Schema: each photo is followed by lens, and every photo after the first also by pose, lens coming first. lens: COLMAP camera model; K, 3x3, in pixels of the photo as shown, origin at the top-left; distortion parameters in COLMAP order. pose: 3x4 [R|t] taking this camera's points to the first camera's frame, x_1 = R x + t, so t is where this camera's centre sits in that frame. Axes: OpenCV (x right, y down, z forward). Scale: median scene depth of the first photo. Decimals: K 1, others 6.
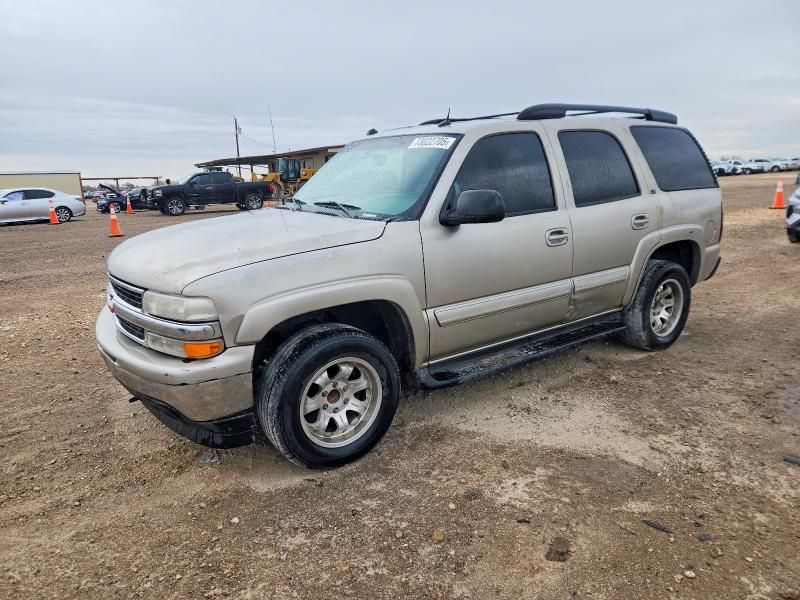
lens RADIAL K [[604.6, 0, 398.3], [0, 604.6, 319.1], [0, 0, 1]] dist [0.025634, 0.007142]
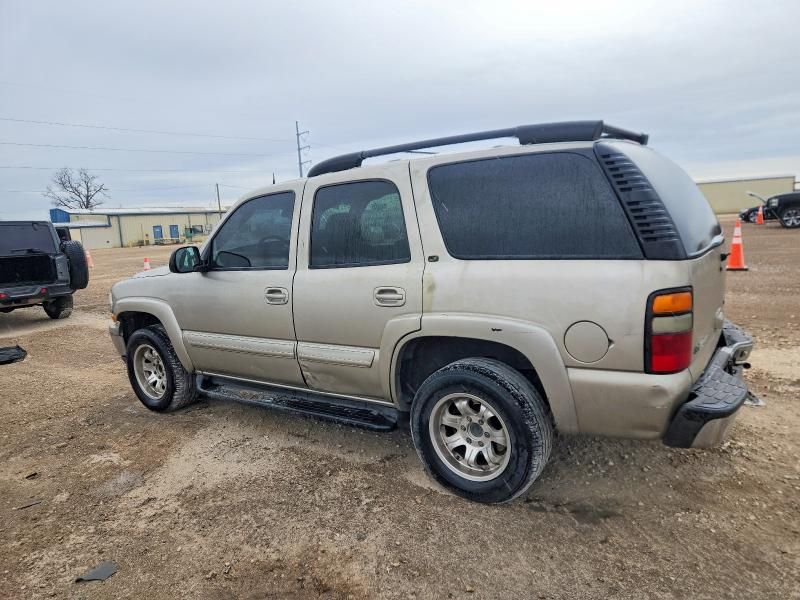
lens RADIAL K [[620.8, 0, 400.0], [0, 620.8, 300.0], [0, 0, 1]] dist [0.005284, 0.003626]
pose [[0.244255, 0.154086, -0.957391, 1.185341], [-0.170850, 0.978689, 0.113926, -0.256792], [0.954542, 0.135743, 0.265375, 0.846865]]
